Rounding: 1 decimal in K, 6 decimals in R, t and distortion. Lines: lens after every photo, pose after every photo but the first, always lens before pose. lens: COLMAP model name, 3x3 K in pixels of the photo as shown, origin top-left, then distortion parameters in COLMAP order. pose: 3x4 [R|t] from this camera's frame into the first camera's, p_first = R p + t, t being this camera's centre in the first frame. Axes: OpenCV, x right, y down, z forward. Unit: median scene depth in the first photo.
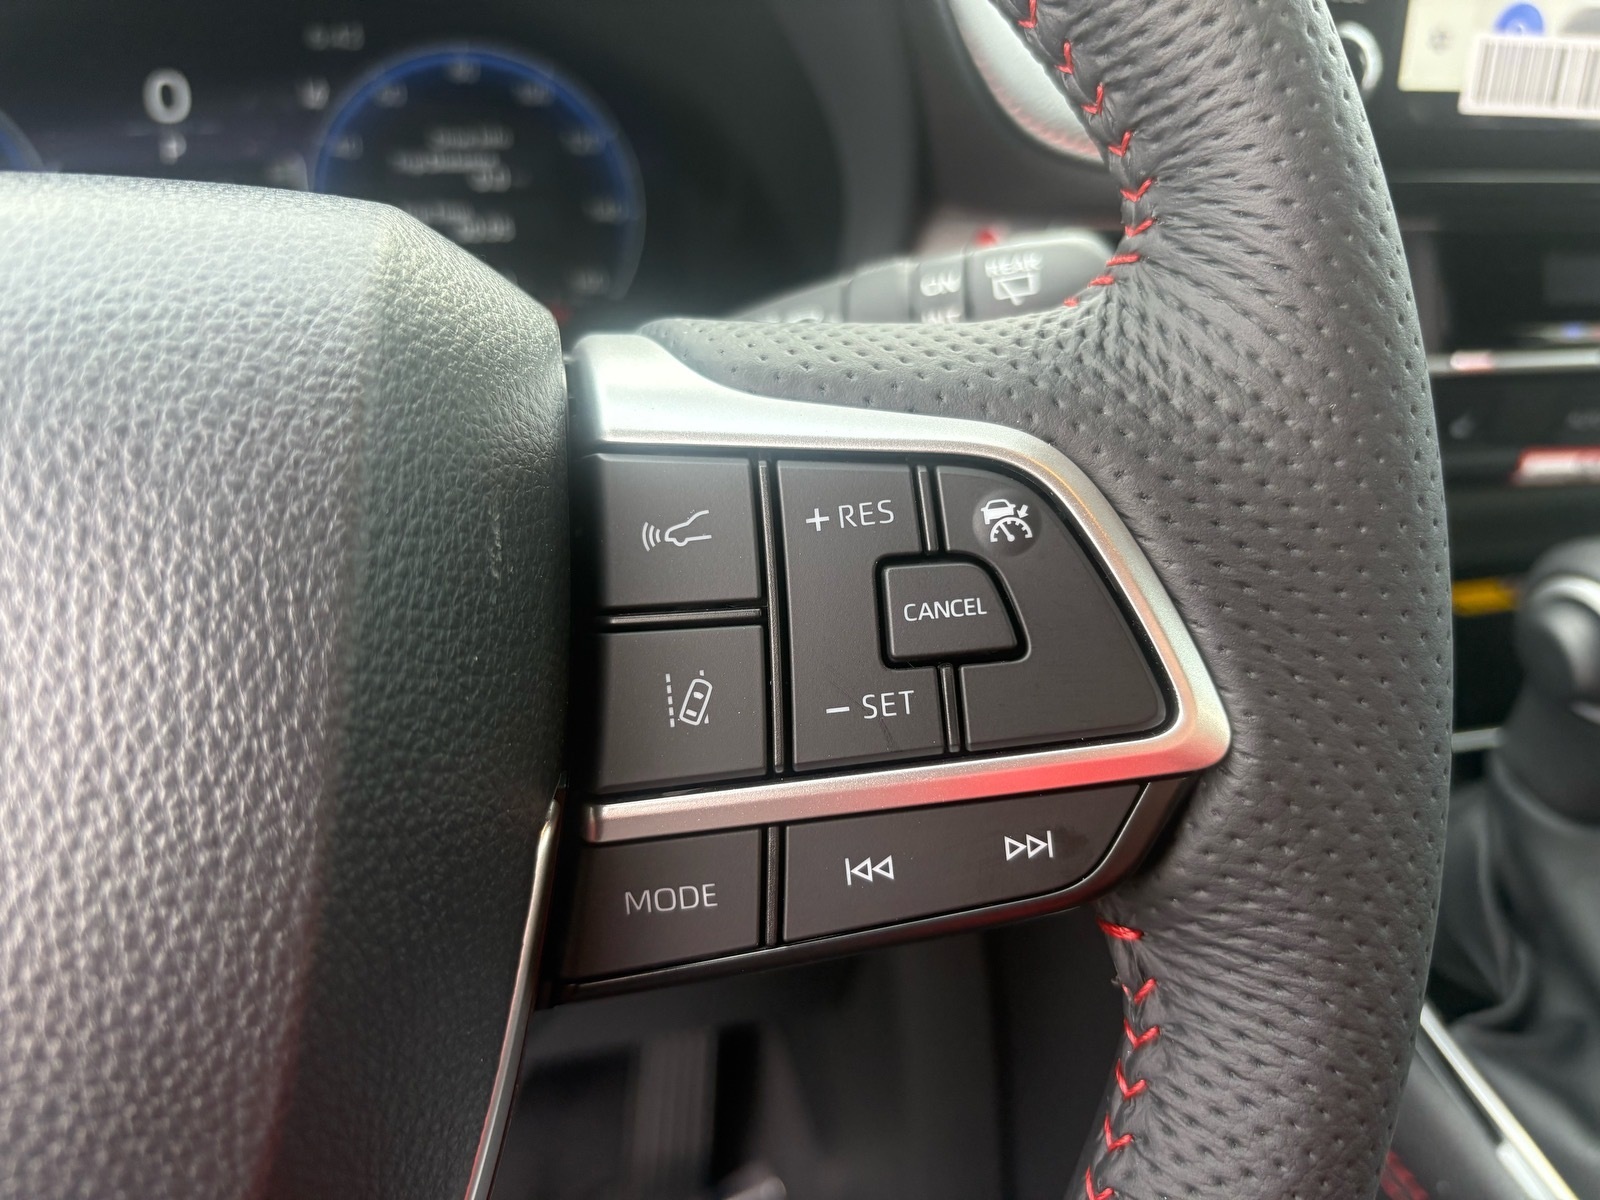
lens RADIAL K [[1265.7, 0, 795.7], [0, 1265.7, 606.9], [0, 0, 1]] dist [-0.038351, 0.003024]
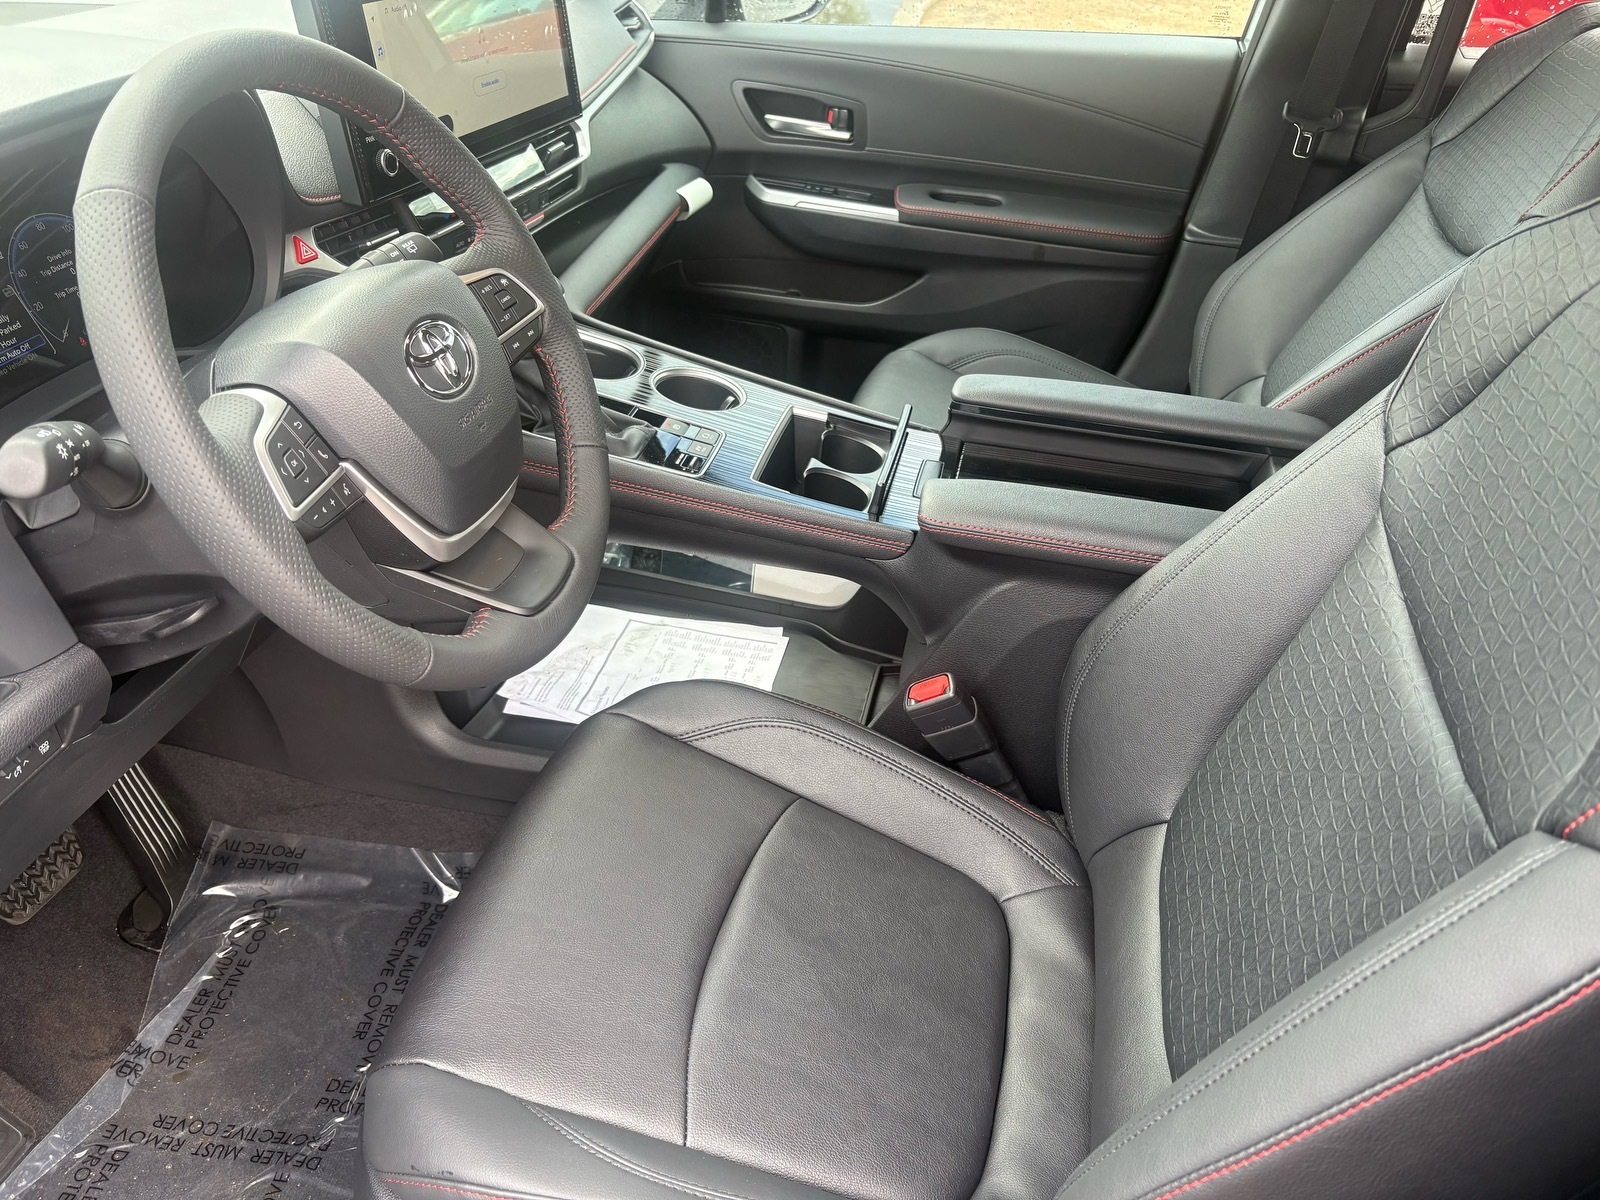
lens RADIAL K [[1234.7, 0, 798.2], [0, 1234.7, 601.1], [0, 0, 1]] dist [0.056702, -0.065093]
pose [[0.458899, -0.476712, 0.749772, -4.175758], [0.394993, 0.865356, 0.308446, -0.025144], [-0.795860, 0.154609, 0.585409, -3.208845]]
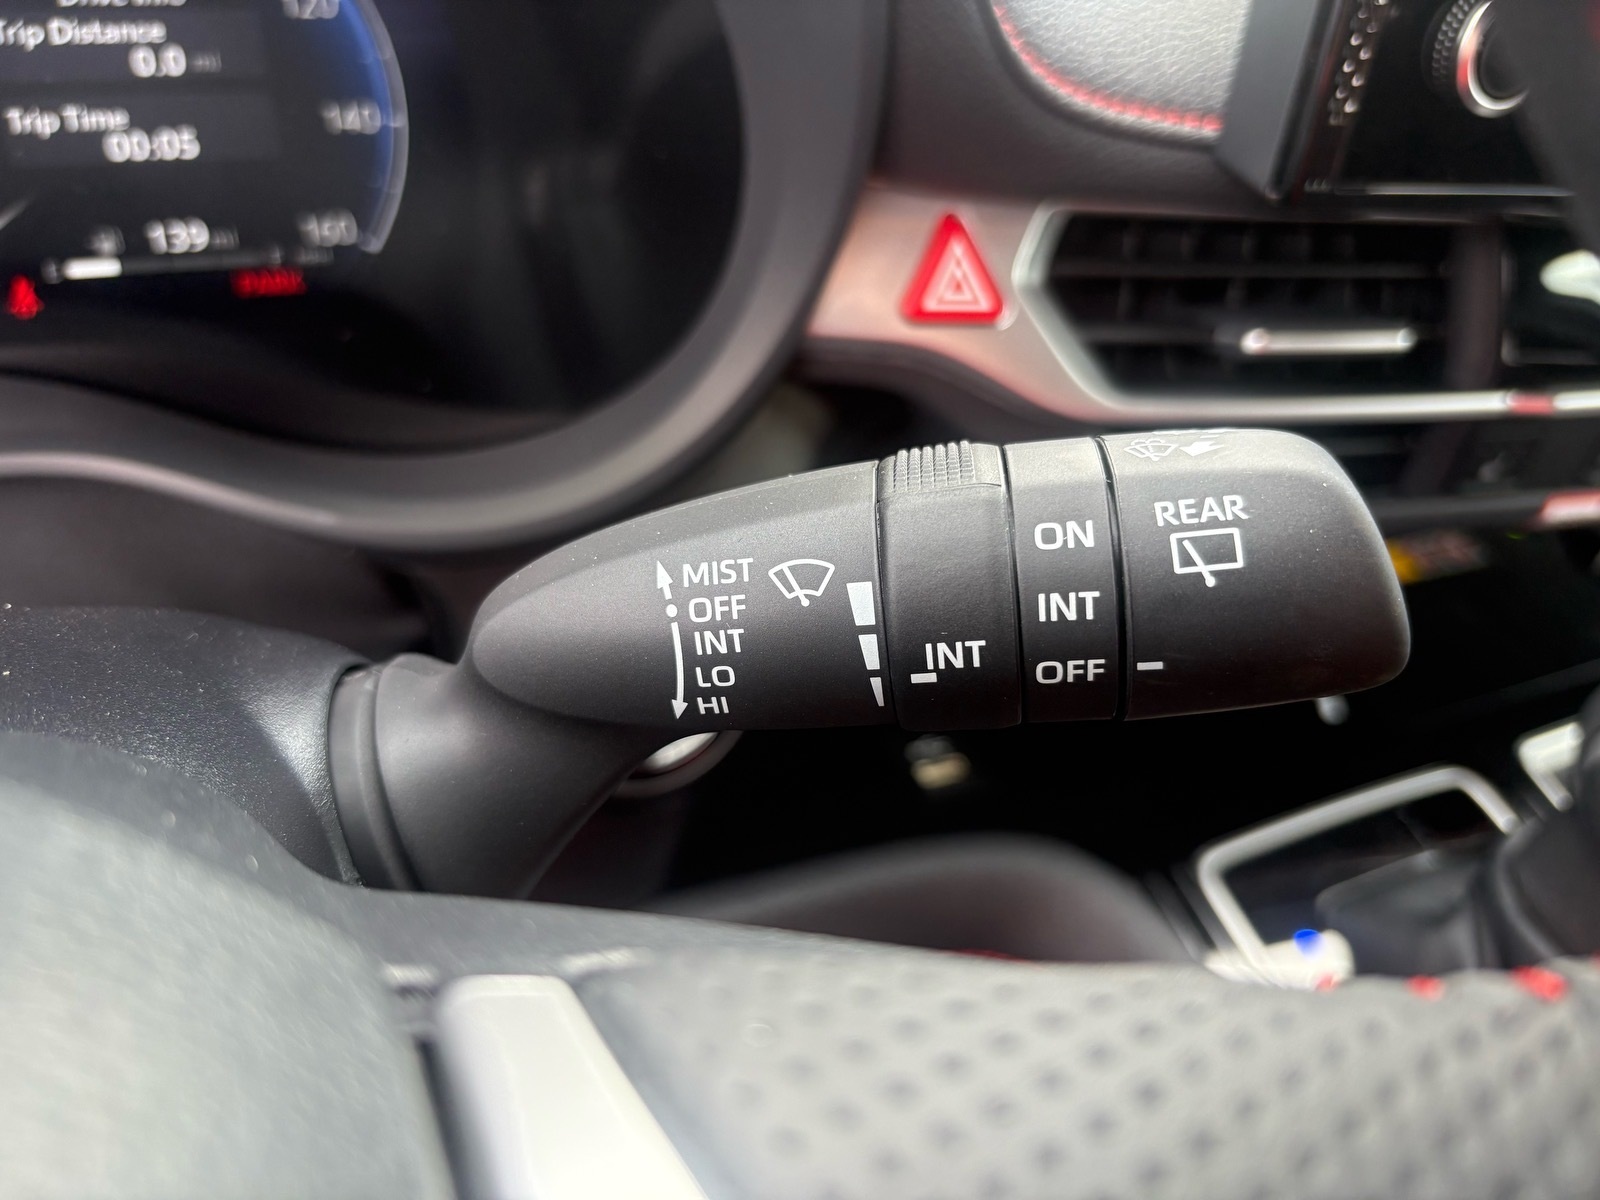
lens RADIAL K [[1258.0, 0, 798.7], [0, 1258.0, 600.9], [0, 0, 1]] dist [0.079838, -0.151157]
pose [[0.978408, -0.020673, 0.205644, -0.170303], [-0.015513, 0.984832, 0.172813, -0.488036], [-0.206098, -0.172272, 0.963248, 0.749899]]
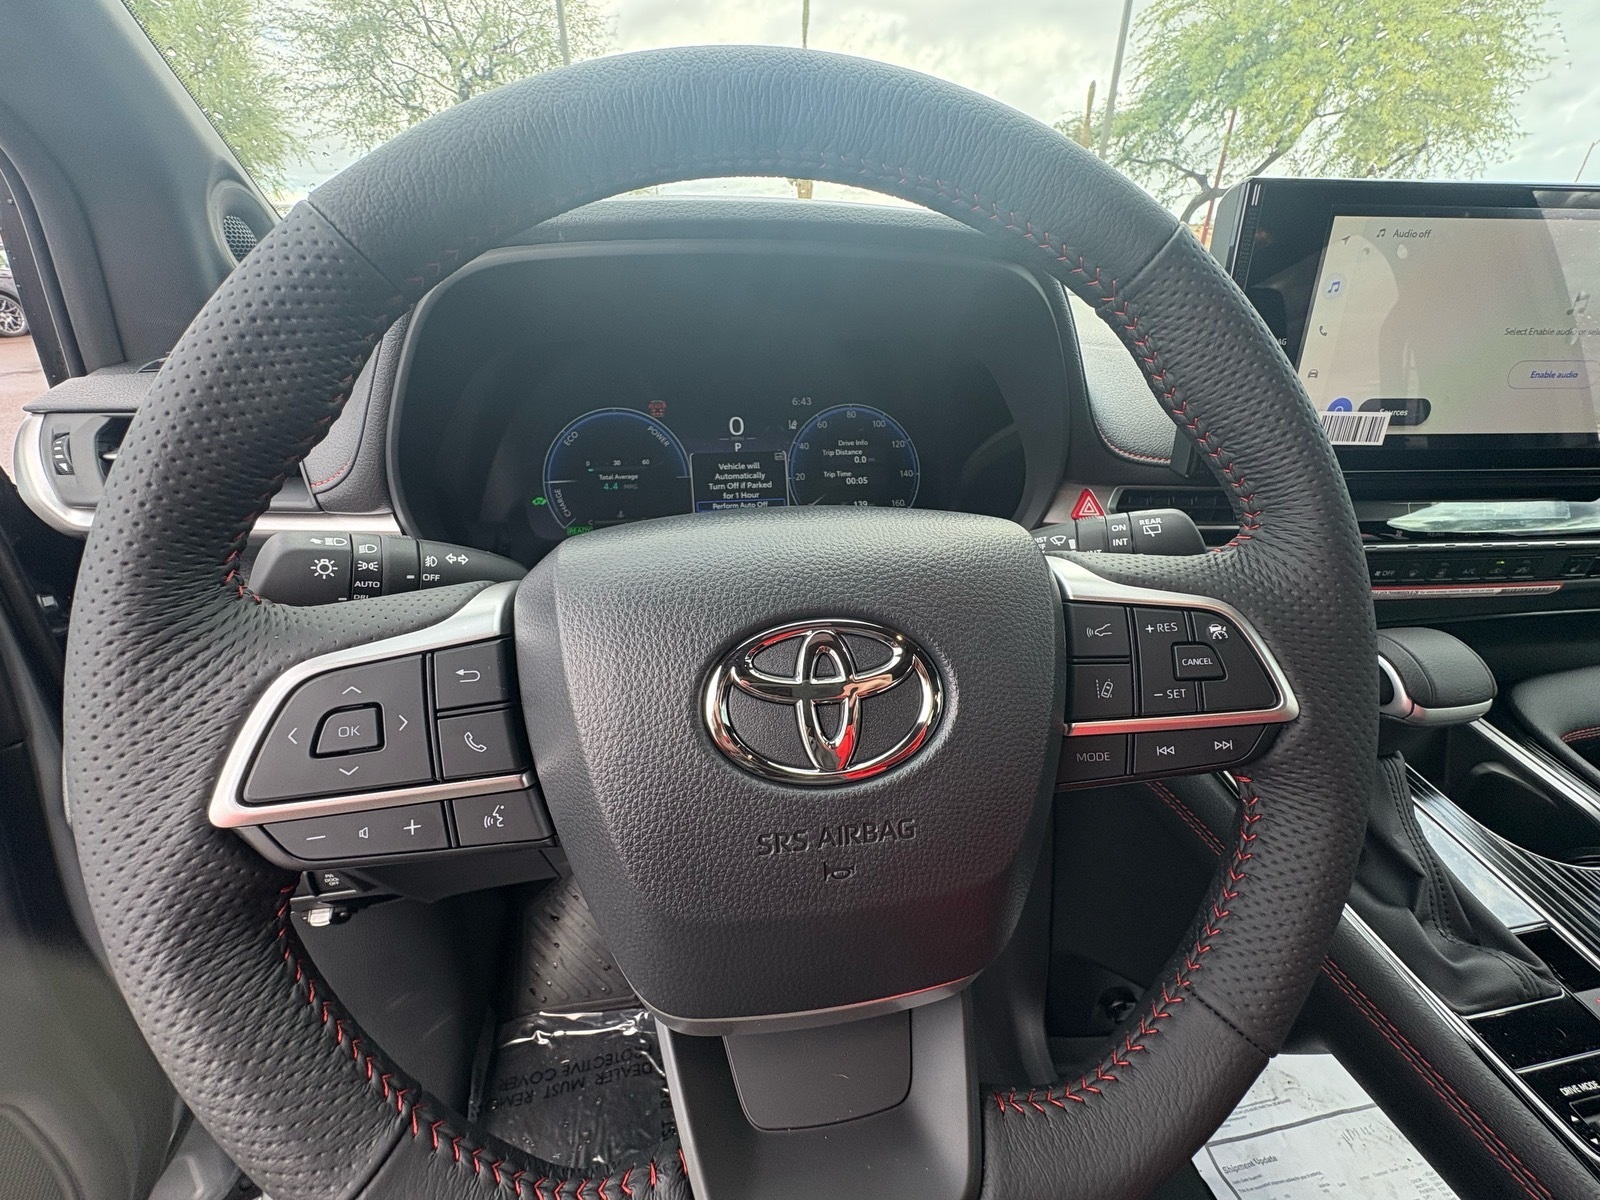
lens RADIAL K [[651.1, 0, 793.5], [0, 651.1, 599.5], [0, 0, 1]] dist [0.002539, 0.000006]
pose [[0.996383, 0.034490, -0.077658, -0.666597], [-0.038354, 0.998071, -0.048817, -0.030367], [0.075824, 0.051619, 0.995784, -0.552111]]
